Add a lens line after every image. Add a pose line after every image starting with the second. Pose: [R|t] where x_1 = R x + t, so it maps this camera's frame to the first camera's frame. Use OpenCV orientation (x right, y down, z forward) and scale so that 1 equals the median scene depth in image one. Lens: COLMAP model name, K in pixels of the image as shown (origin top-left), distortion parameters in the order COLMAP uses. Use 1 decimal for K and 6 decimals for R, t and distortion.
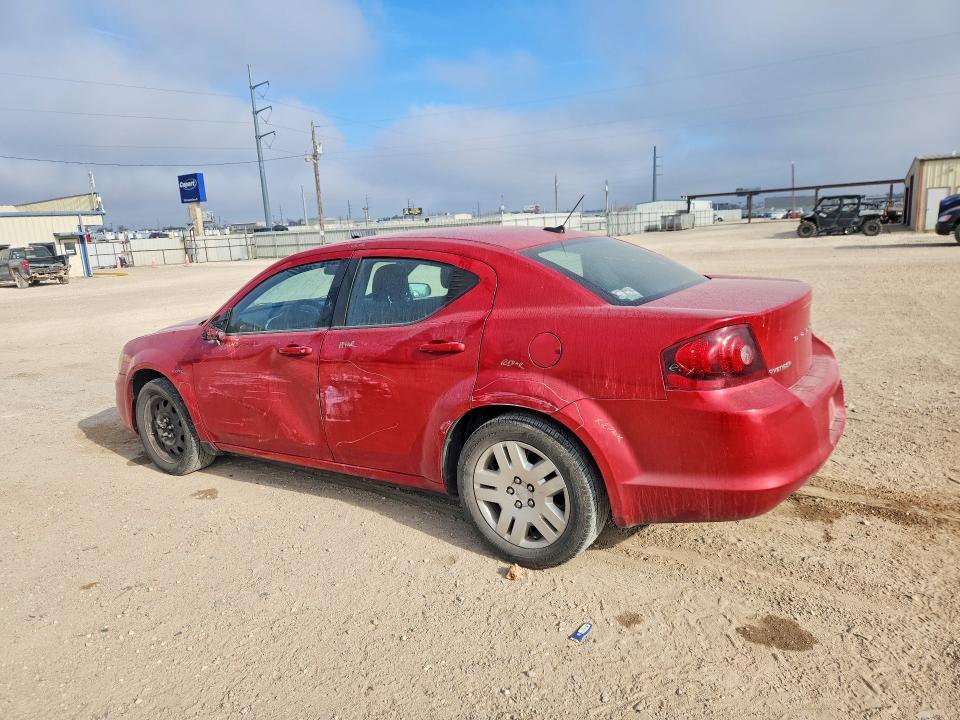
lens RADIAL K [[665.4, 0, 484.8], [0, 665.4, 360.5], [0, 0, 1]] dist [0.027914, -0.020765]
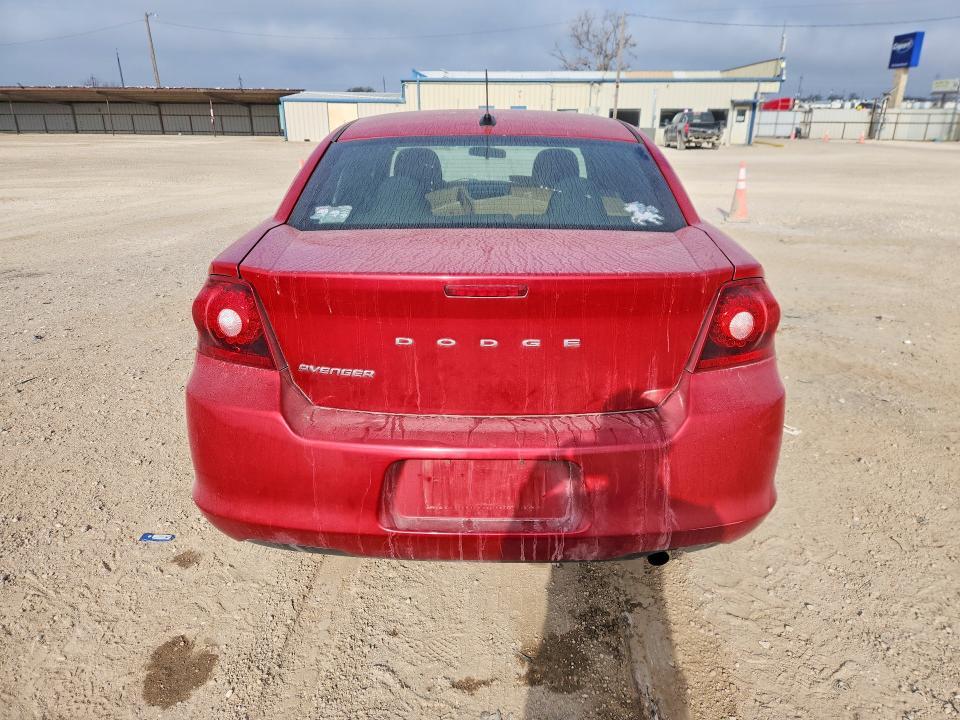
lens RADIAL K [[665.4, 0, 484.8], [0, 665.4, 360.5], [0, 0, 1]] dist [0.027914, -0.020765]
pose [[0.539650, 0.342769, -0.768952, 0.084428], [-0.198991, 0.939417, 0.279104, -0.017057], [0.818034, 0.002396, 0.575164, 0.064010]]
